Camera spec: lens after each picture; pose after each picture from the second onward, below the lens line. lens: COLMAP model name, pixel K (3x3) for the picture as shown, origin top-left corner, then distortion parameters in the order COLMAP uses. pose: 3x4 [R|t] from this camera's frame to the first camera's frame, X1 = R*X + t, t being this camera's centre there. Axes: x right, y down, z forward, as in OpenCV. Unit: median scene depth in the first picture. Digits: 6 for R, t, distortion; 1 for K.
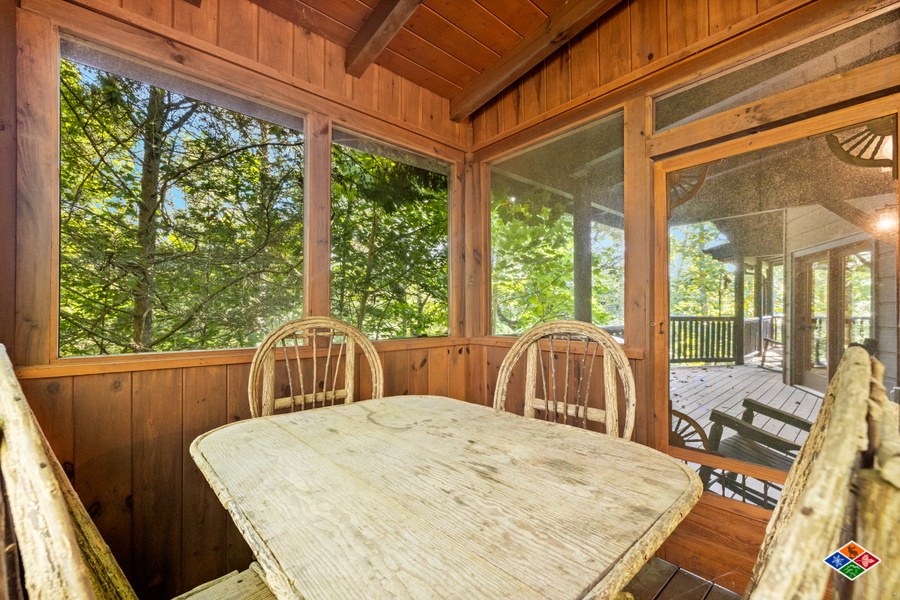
lens RADIAL K [[377.2, 0, 450.1], [0, 377.2, 305.7], [0, 0, 1]] dist [0.000357, 0.000094]
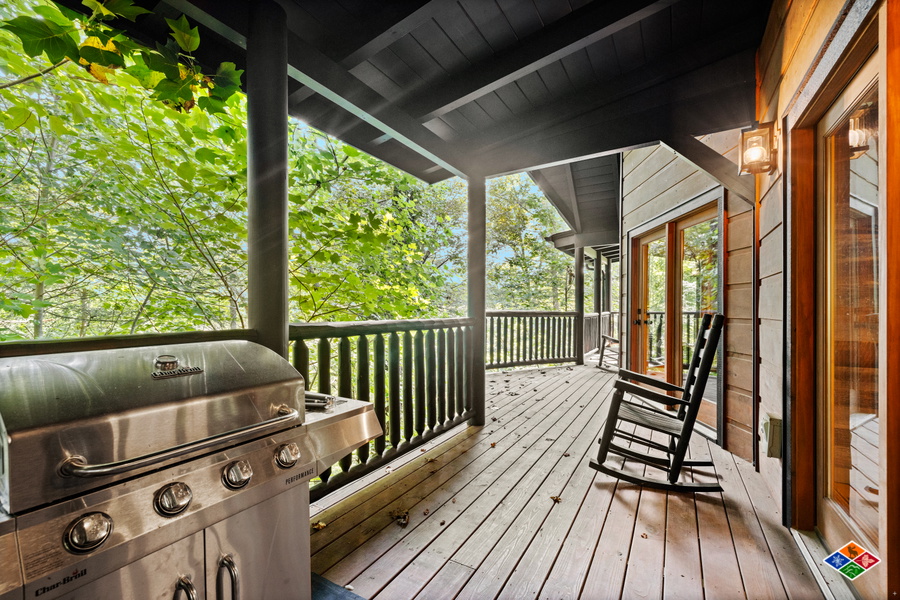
lens RADIAL K [[377.2, 0, 449.5], [0, 377.2, 304.7], [0, 0, 1]] dist [0.000357, 0.000094]
pose [[0.955094, 0.003126, 0.296288, 0.197774], [-0.002294, 0.999992, -0.003156, 0.015384], [-0.296295, 0.002335, 0.955094, 0.224301]]
